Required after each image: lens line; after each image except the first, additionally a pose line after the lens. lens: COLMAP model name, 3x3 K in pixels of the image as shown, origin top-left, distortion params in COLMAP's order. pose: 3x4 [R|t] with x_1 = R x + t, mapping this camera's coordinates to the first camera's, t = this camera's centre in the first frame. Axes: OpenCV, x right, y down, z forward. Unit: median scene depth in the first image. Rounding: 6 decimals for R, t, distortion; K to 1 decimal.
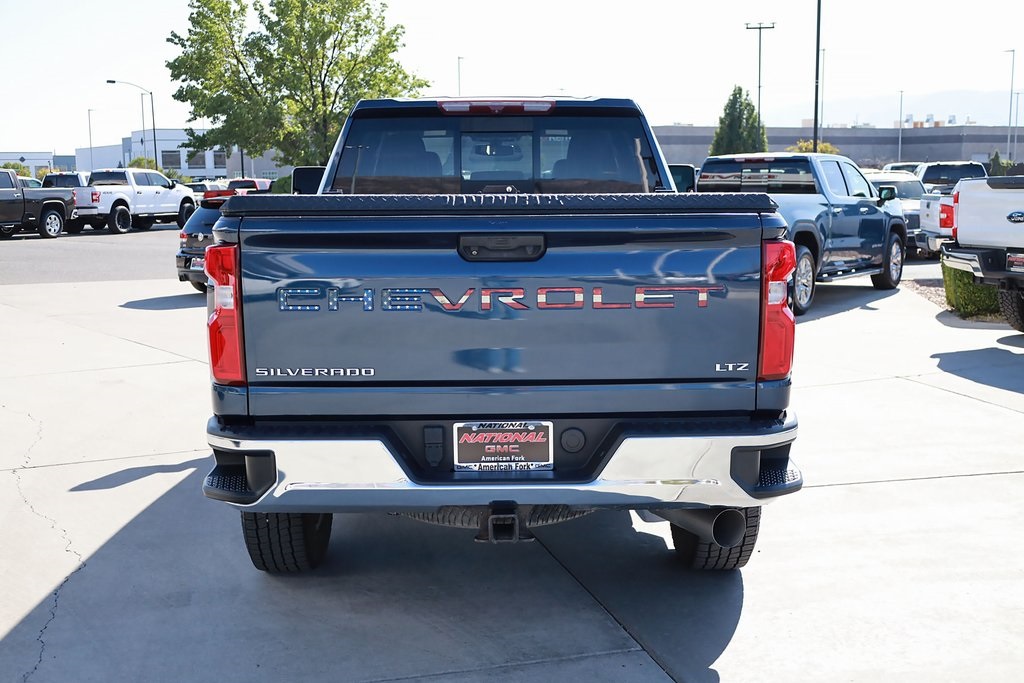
lens RADIAL K [[1175.5, 0, 515.2], [0, 1175.5, 342.1], [0, 0, 1]] dist [0.003459, 0.000000]
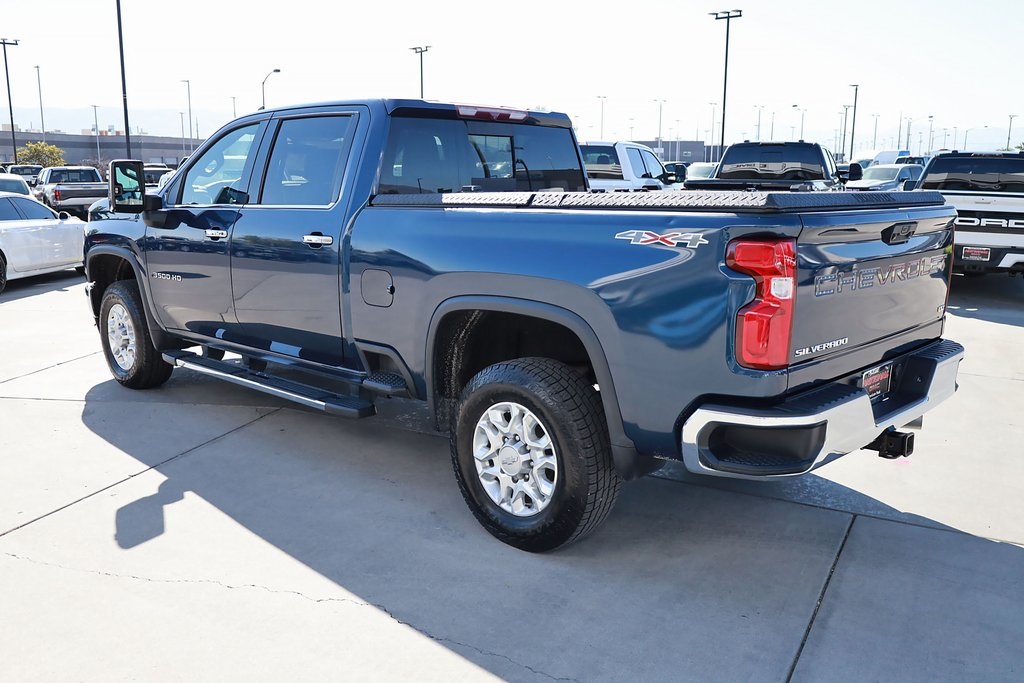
lens RADIAL K [[867.9, 0, 513.9], [0, 867.9, 343.4], [0, 0, 1]] dist [-0.010898, -0.008613]
pose [[0.697746, -0.121991, 0.705882, -0.622083], [0.084719, 0.992530, 0.087787, -0.049993], [-0.711318, -0.001452, 0.702869, 0.388852]]
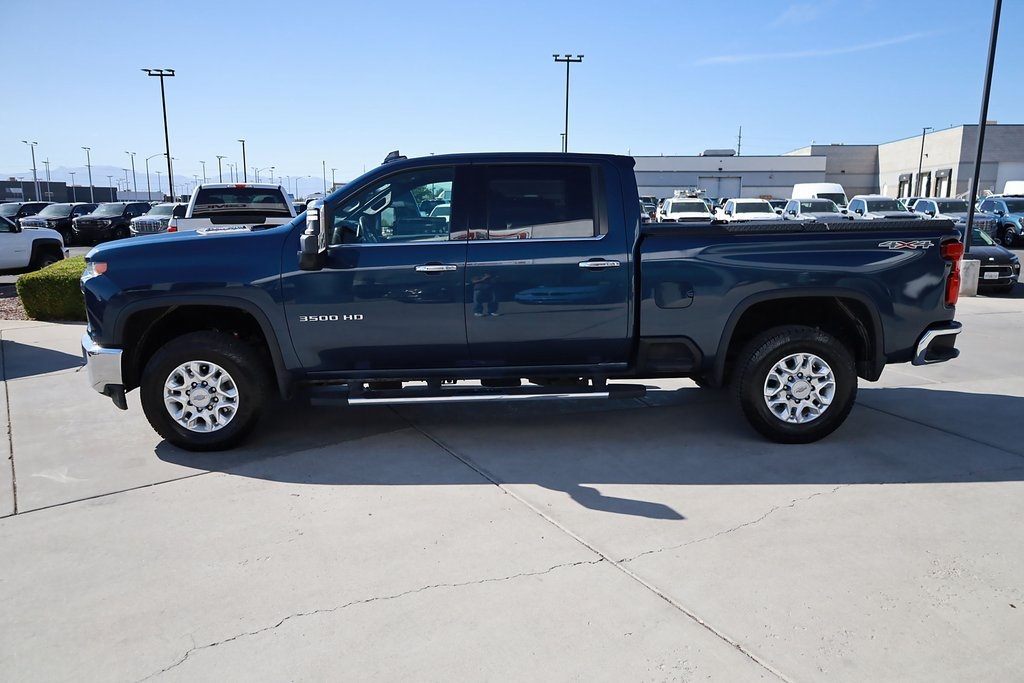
lens RADIAL K [[702.2, 0, 513.5], [0, 702.2, 339.1], [0, 0, 1]] dist [-0.009695, 0.000938]
pose [[-0.023966, -0.167722, 0.985543, -0.983688], [0.141799, 0.975289, 0.169425, -0.155557], [-0.989605, 0.143810, 0.000409, 1.168395]]
